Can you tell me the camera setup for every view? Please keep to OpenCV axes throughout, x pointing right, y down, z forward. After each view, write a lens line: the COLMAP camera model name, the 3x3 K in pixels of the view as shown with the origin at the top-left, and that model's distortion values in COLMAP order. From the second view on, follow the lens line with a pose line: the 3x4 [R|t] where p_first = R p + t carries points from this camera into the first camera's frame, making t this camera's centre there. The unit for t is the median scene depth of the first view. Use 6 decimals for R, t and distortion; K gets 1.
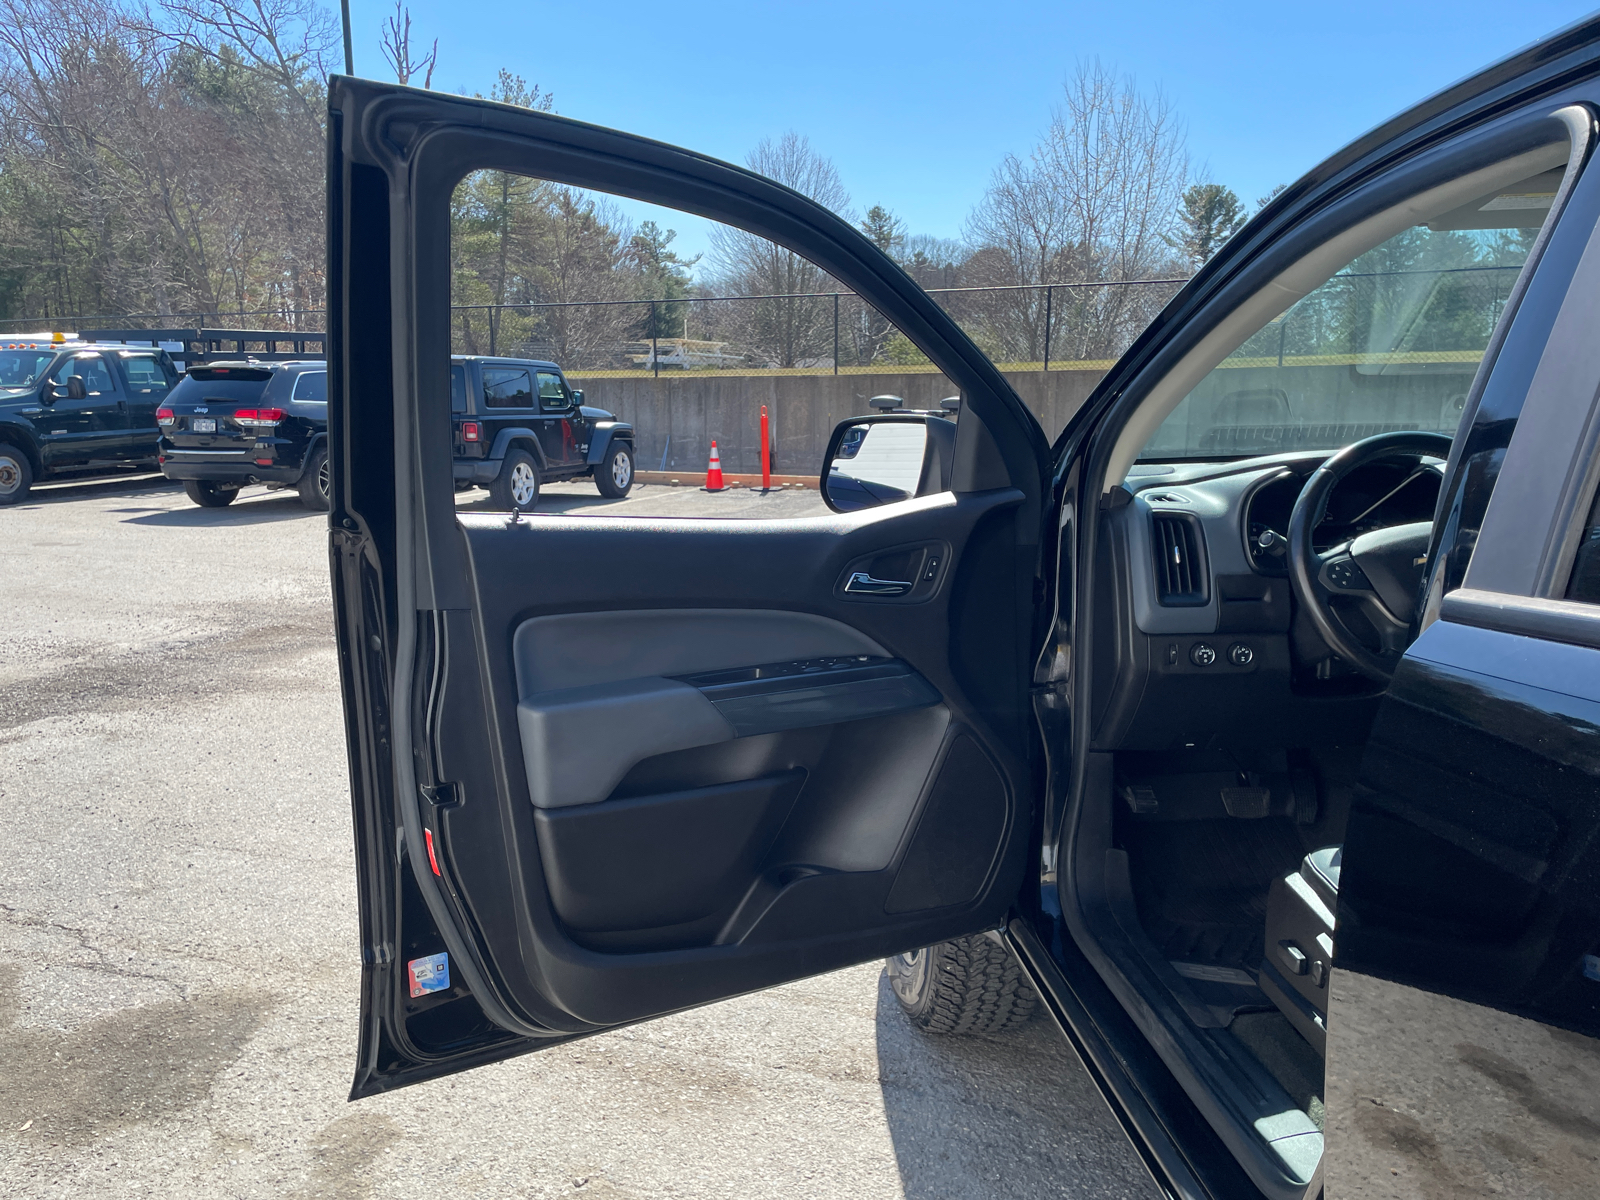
lens RADIAL K [[1199.7, 0, 784.9], [0, 1199.7, 620.2], [0, 0, 1]] dist [0.098514, -0.129853]
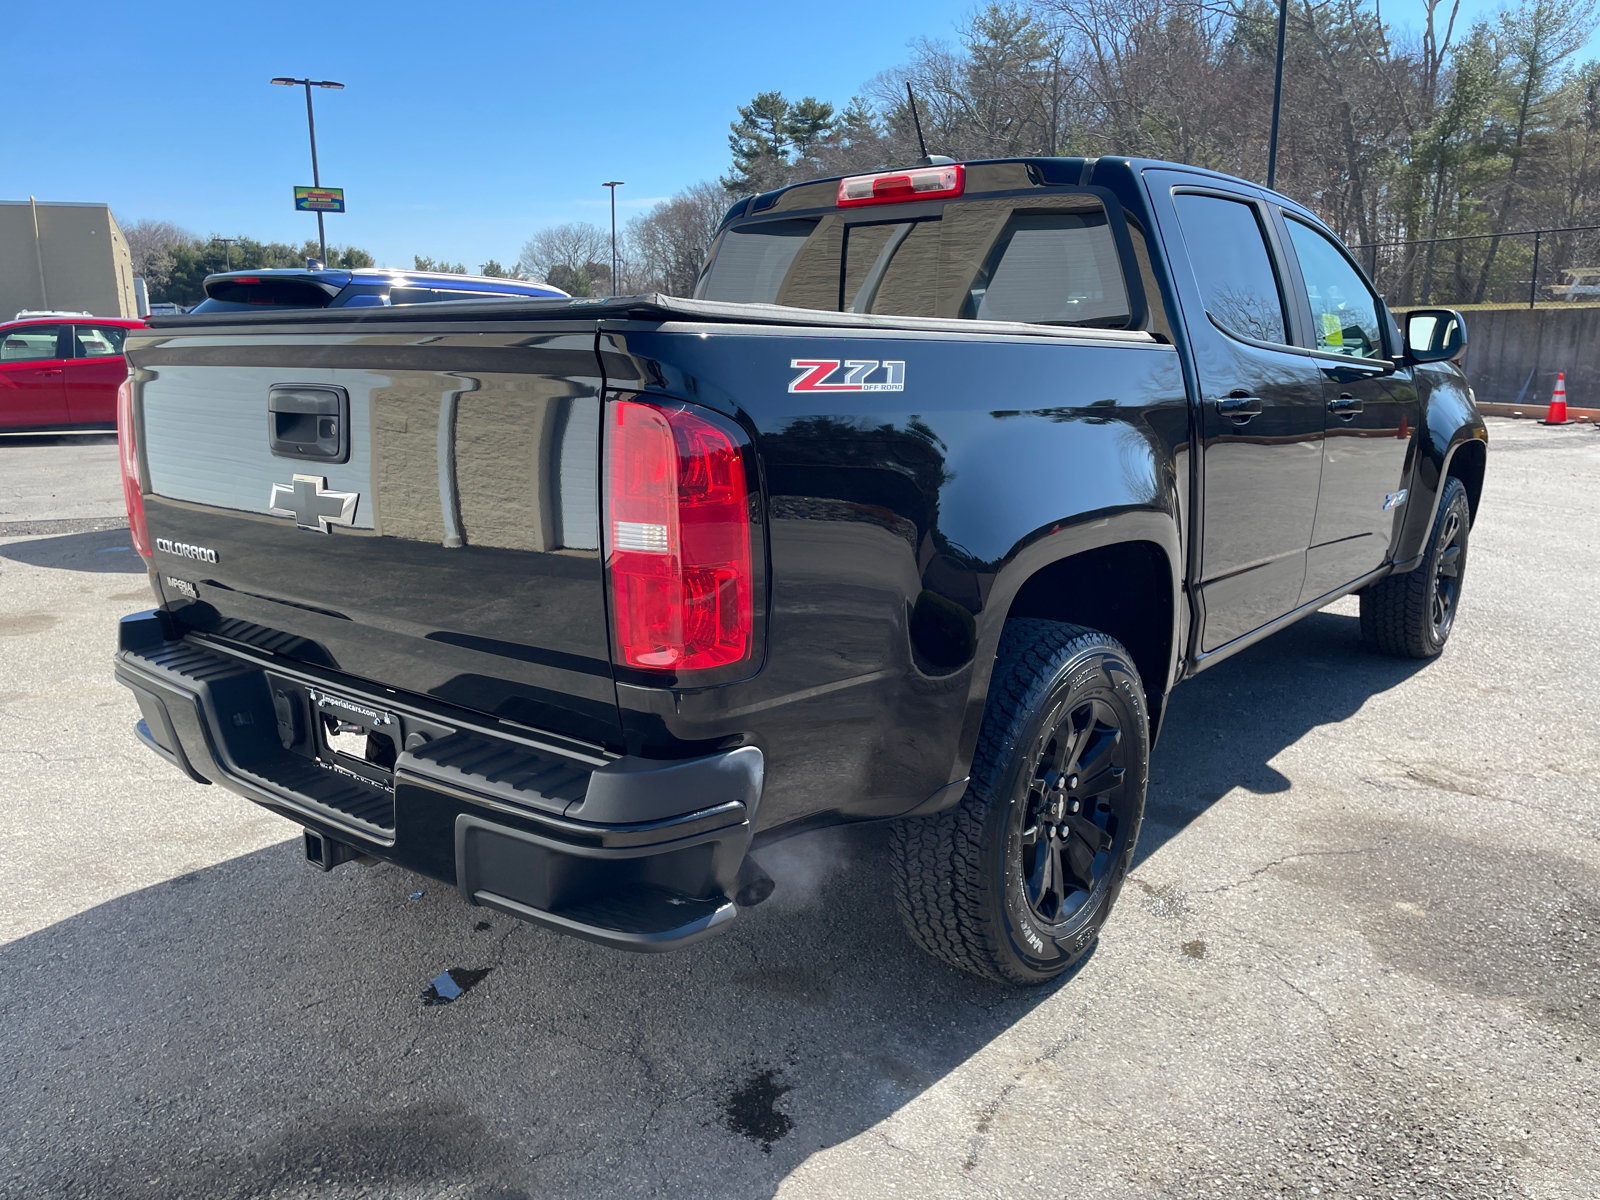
lens RADIAL K [[1198.0, 0, 808.3], [0, 1198.0, 620.6], [0, 0, 1]] dist [0.090354, -0.114442]
pose [[0.720435, 0.161431, -0.674472, 0.090492], [-0.129487, 0.986740, 0.097859, 0.014304], [0.681327, 0.016834, 0.731786, -0.062980]]
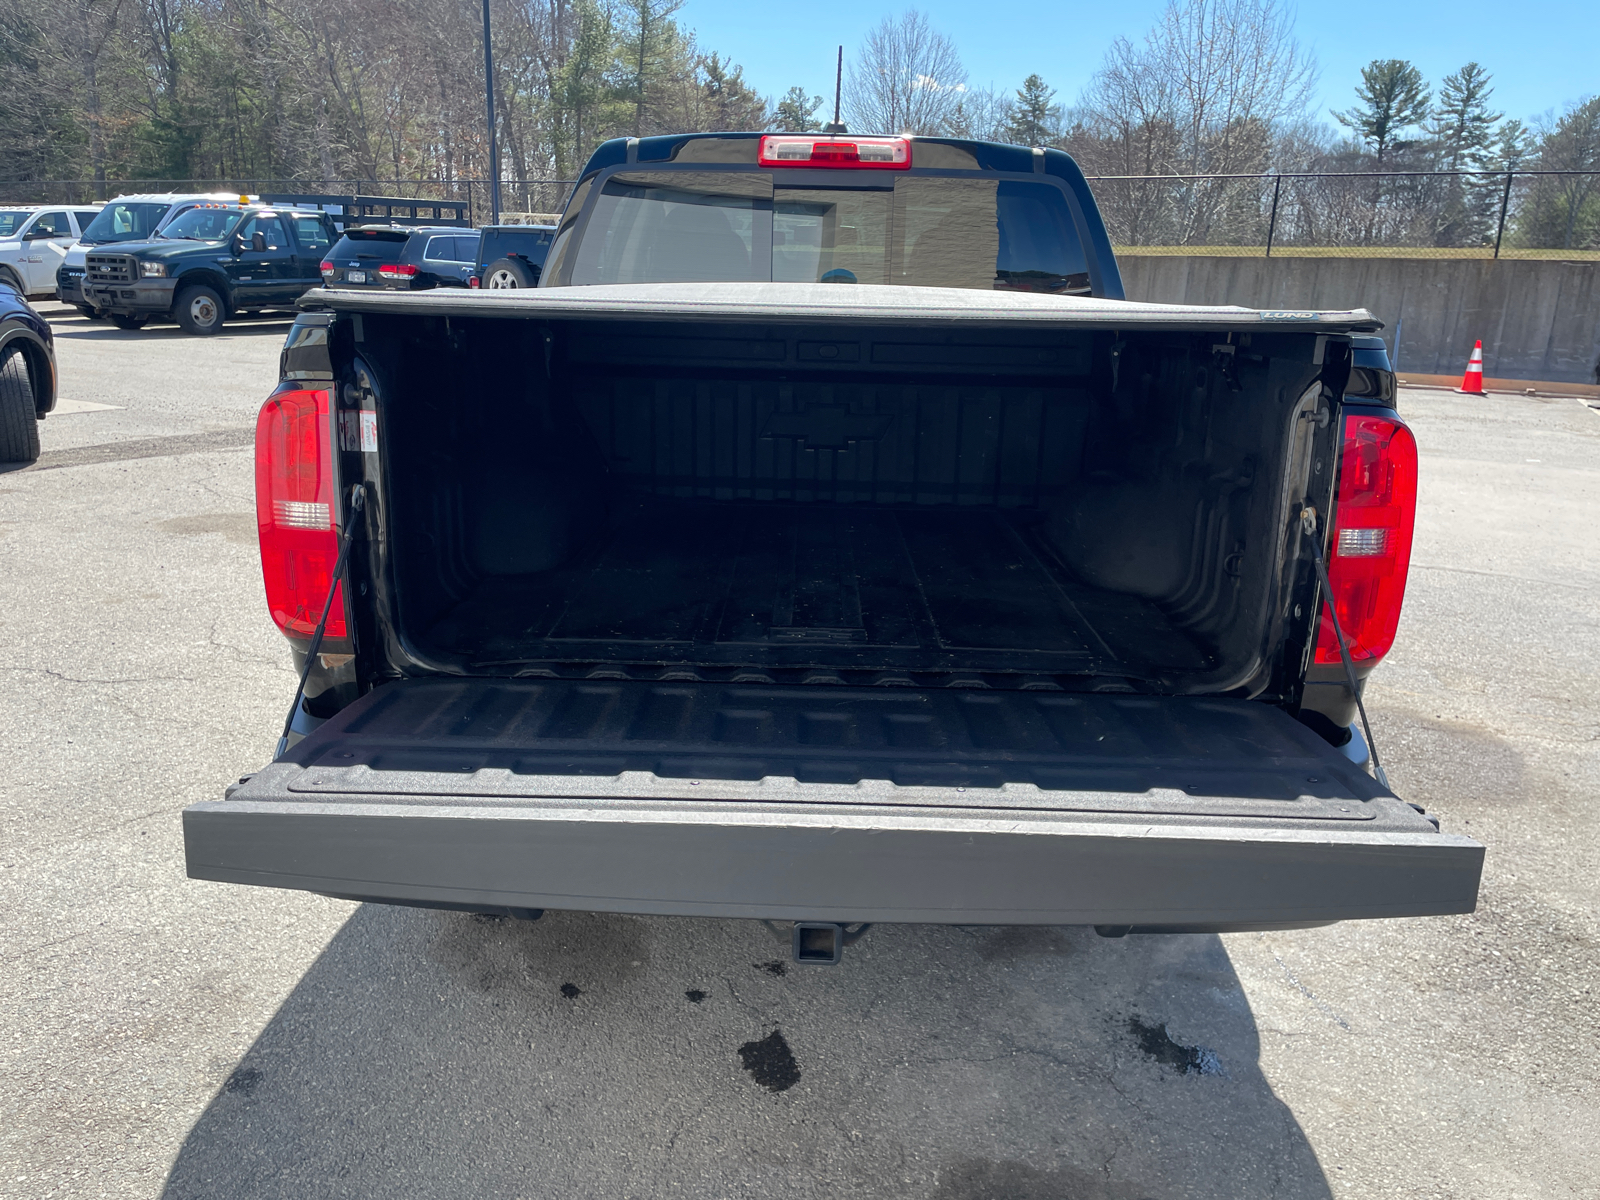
lens RADIAL K [[1198.8, 0, 797.8], [0, 1198.8, 617.4], [0, 0, 1]] dist [0.088222, -0.112660]
pose [[0.993555, 0.062025, -0.094870, 0.042307], [-0.052765, 0.993866, 0.097188, 0.015771], [0.100317, -0.091556, 0.990734, -0.082767]]
